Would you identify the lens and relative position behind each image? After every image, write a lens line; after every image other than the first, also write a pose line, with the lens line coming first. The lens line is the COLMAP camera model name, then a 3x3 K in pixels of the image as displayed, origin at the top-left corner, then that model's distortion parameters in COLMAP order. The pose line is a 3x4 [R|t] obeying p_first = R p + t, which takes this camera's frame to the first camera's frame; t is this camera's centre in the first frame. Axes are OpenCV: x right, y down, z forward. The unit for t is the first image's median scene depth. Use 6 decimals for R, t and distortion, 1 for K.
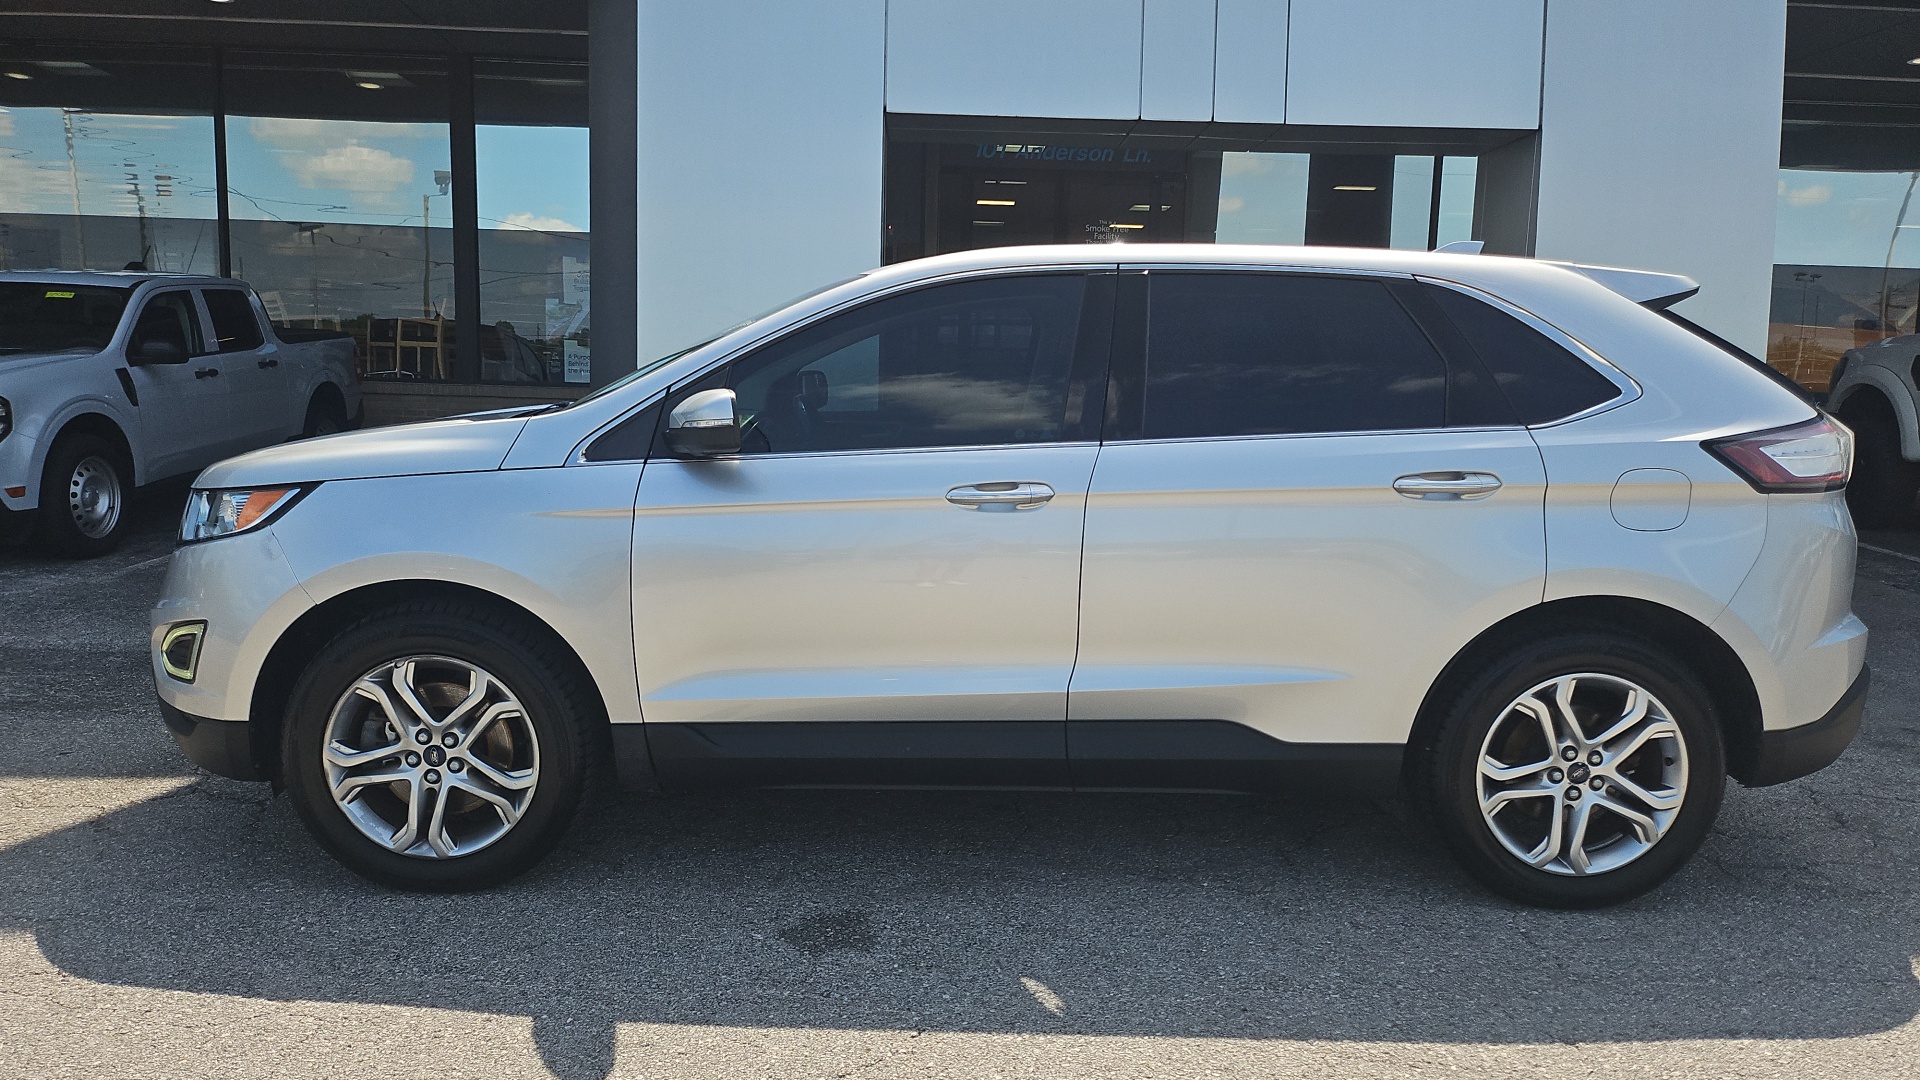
lens RADIAL K [[1334.5, 0, 961.9], [0, 1334.5, 568.8], [0, 0, 1]] dist [0.080843, -0.084184]
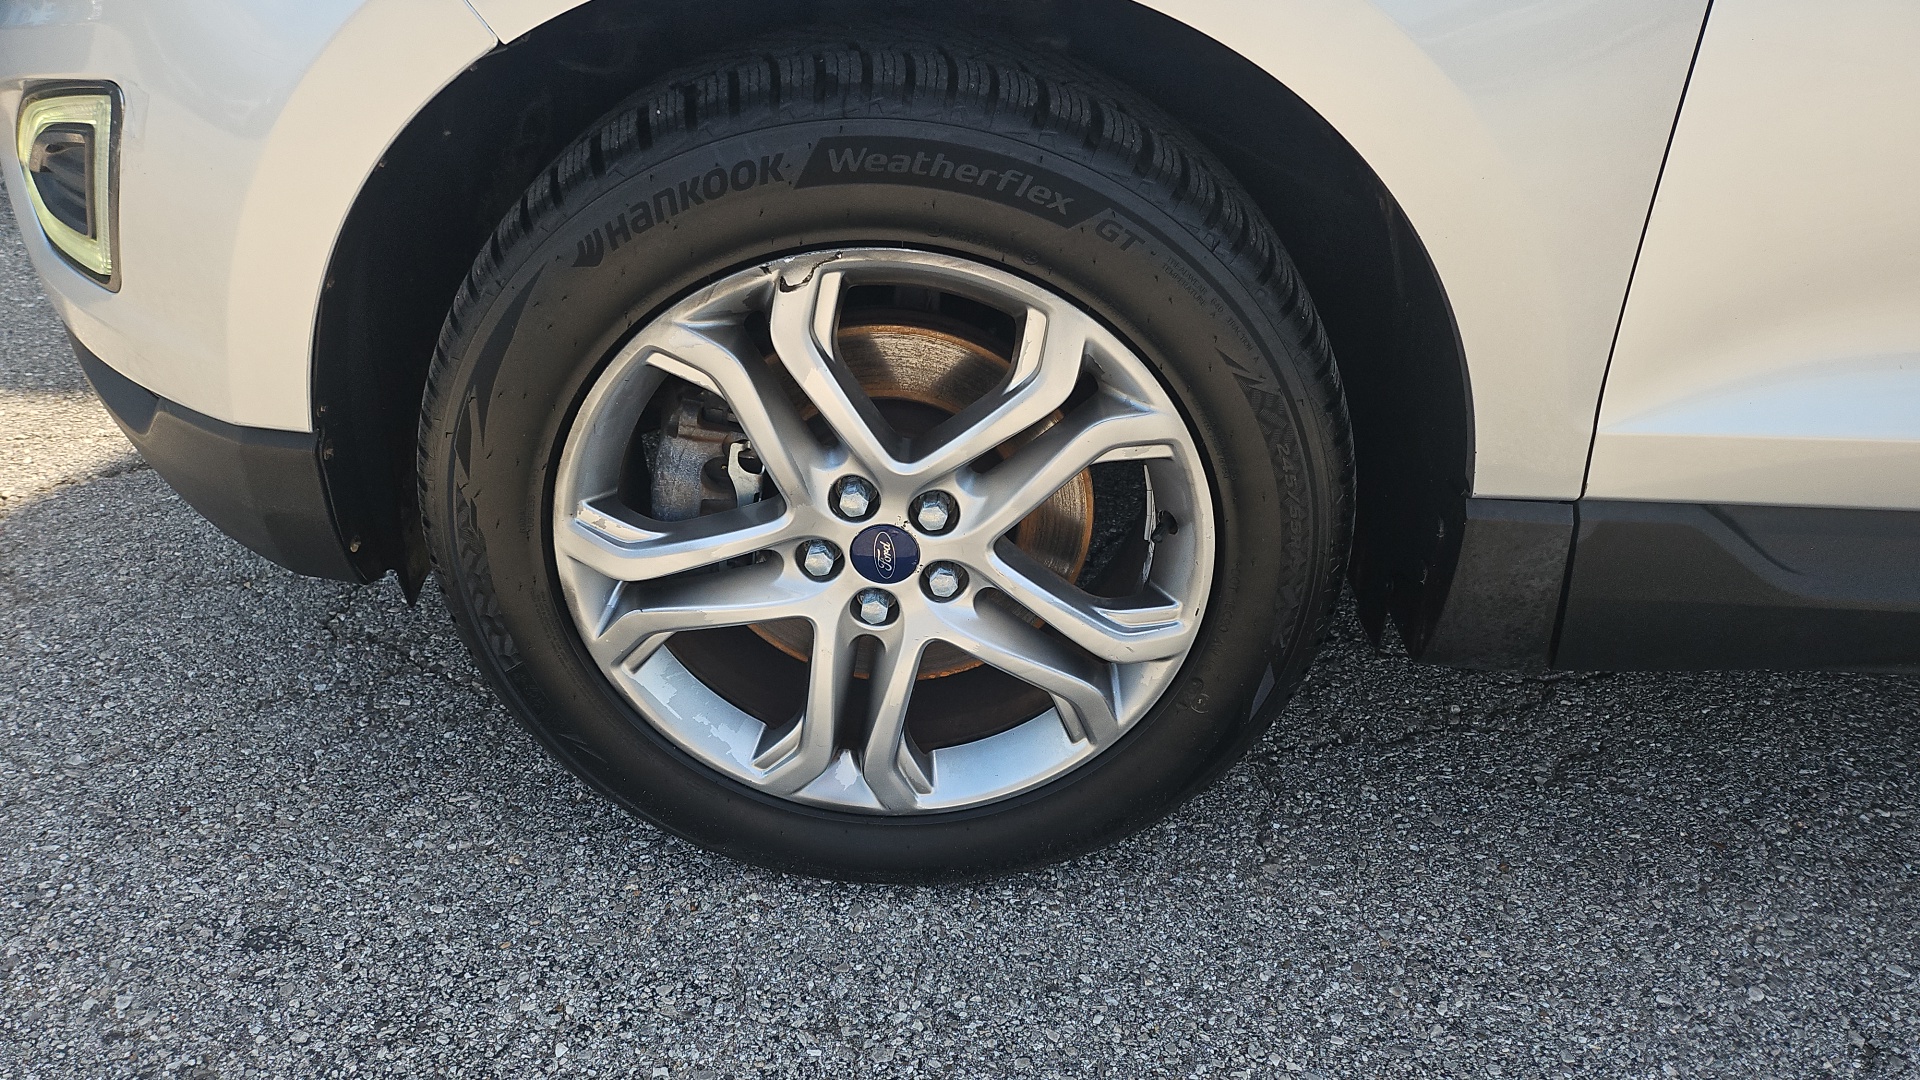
lens RADIAL K [[1336.1, 0, 982.0], [0, 1336.1, 569.2], [0, 0, 1]] dist [0.069881, -0.064443]
pose [[0.998915, 0.044585, -0.013456, -0.362877], [-0.036378, 0.927396, 0.372308, 0.019897], [0.029078, -0.371415, 0.928012, 0.697657]]
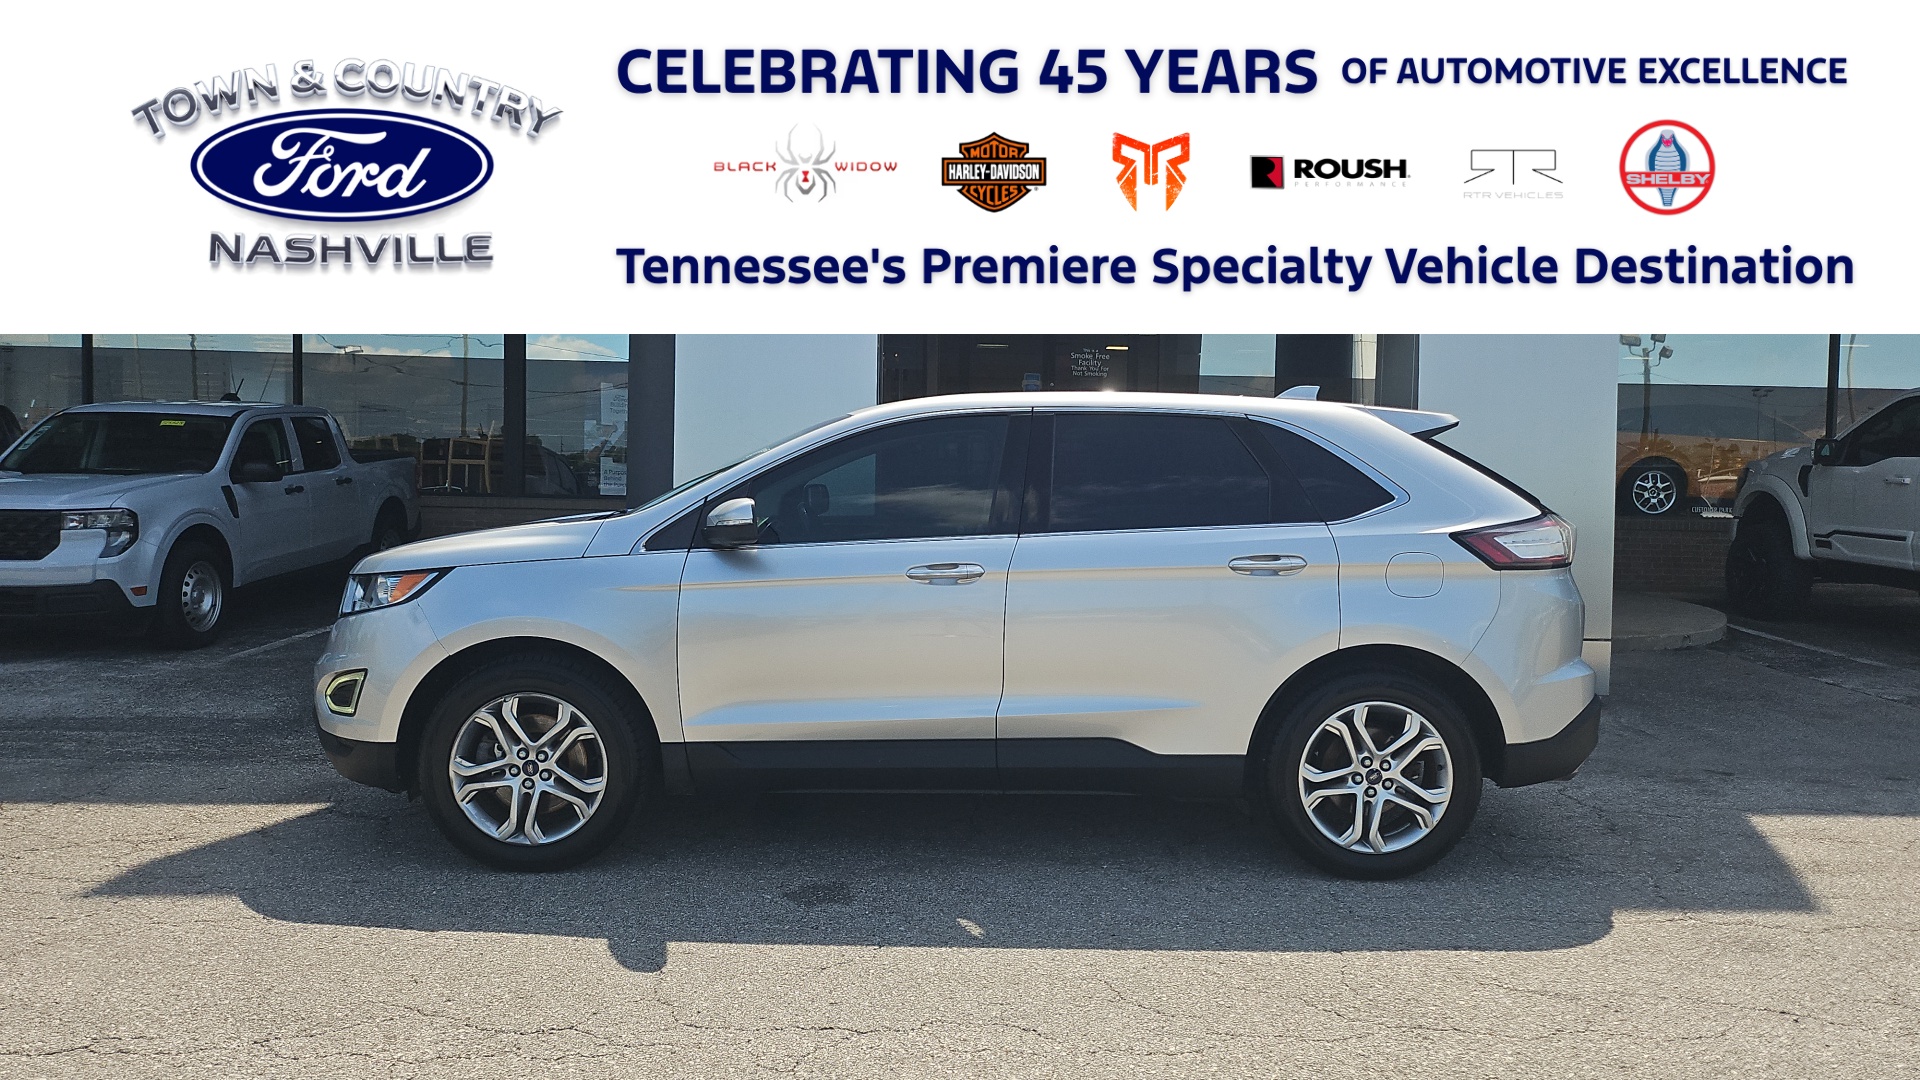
lens RADIAL K [[1336.1, 0, 982.0], [0, 1336.1, 569.2], [0, 0, 1]] dist [0.069881, -0.064443]
pose [[0.999986, -0.005166, 0.000623, 0.063549], [0.005200, 0.996677, -0.081284, 0.051826], [-0.000201, 0.081286, 0.996691, -0.366615]]
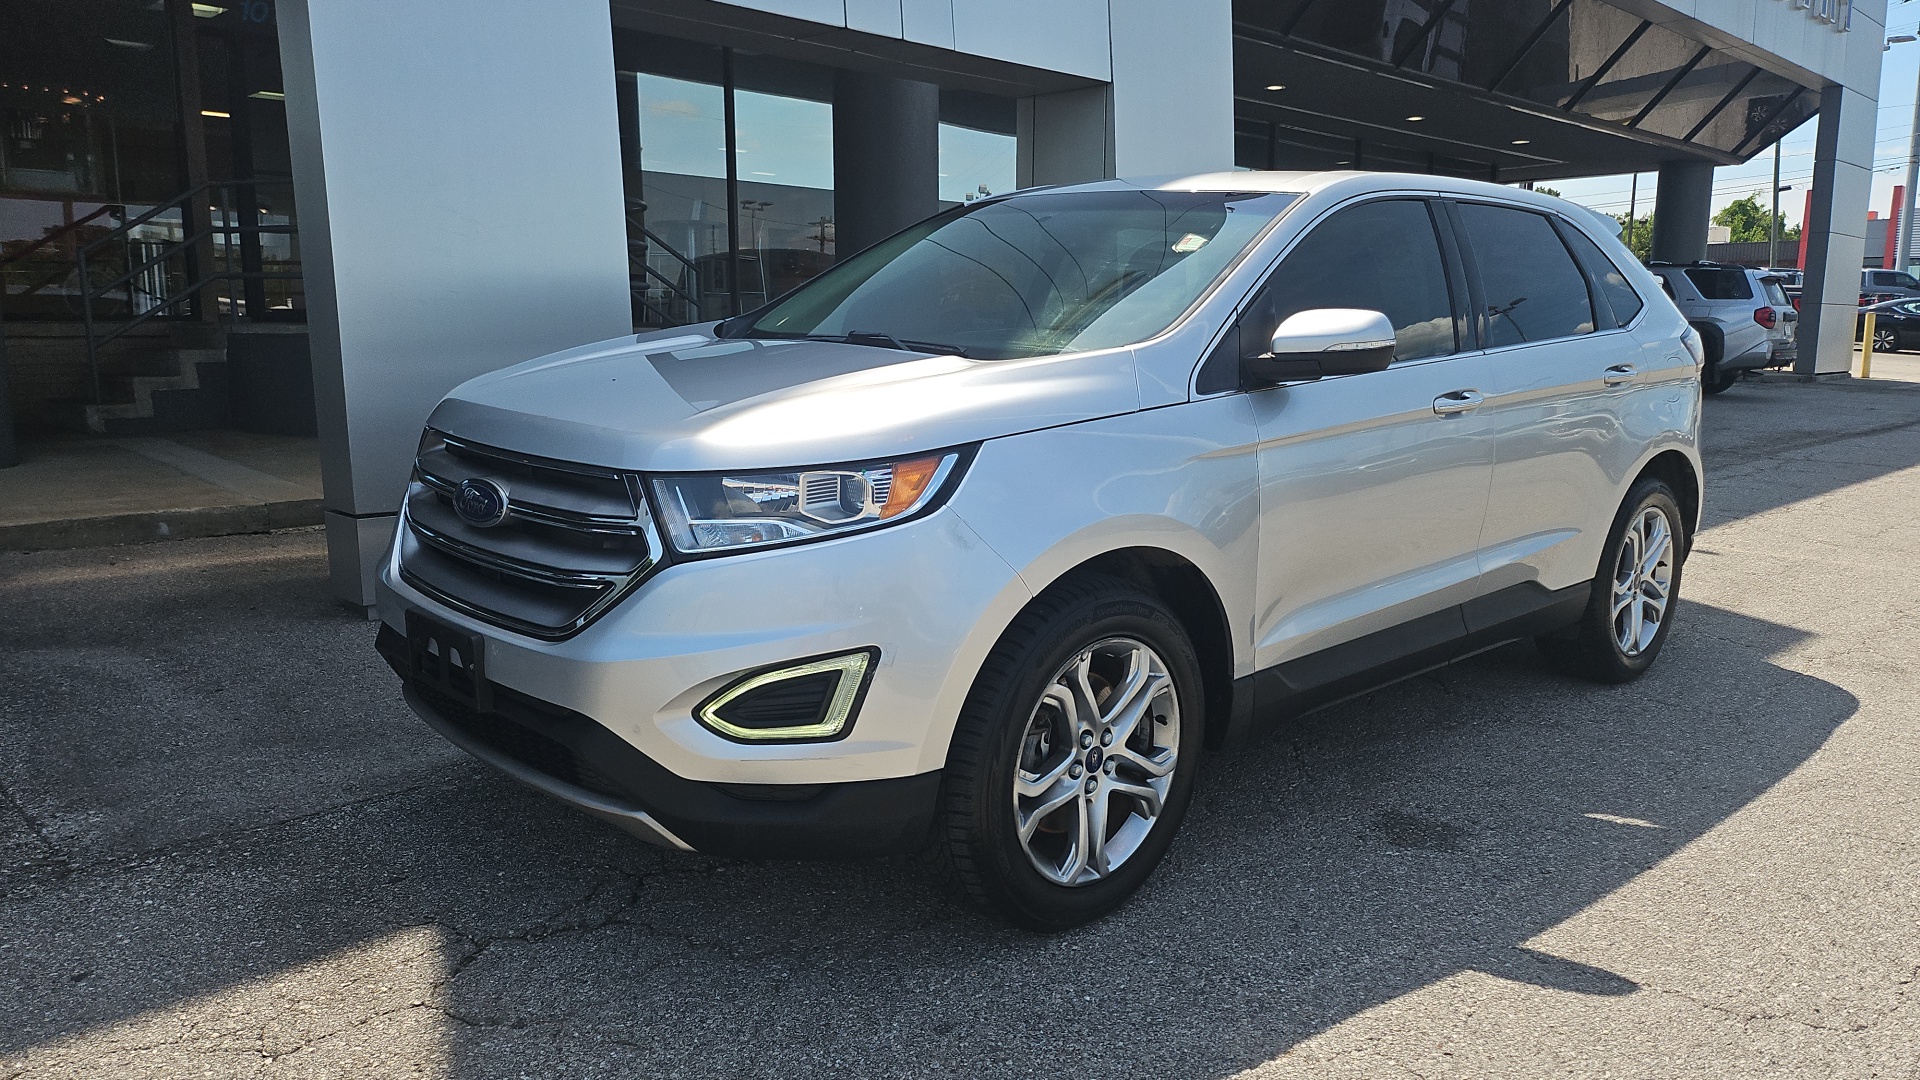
lens RADIAL K [[1313.2, 0, 989.9], [0, 1313.2, 538.5], [0, 0, 1]] dist [0.058285, -0.060970]
pose [[0.731708, -0.122999, 0.670428, -0.966948], [0.098756, 0.992336, 0.074275, -0.063672], [-0.674426, 0.011861, 0.738247, 0.442323]]
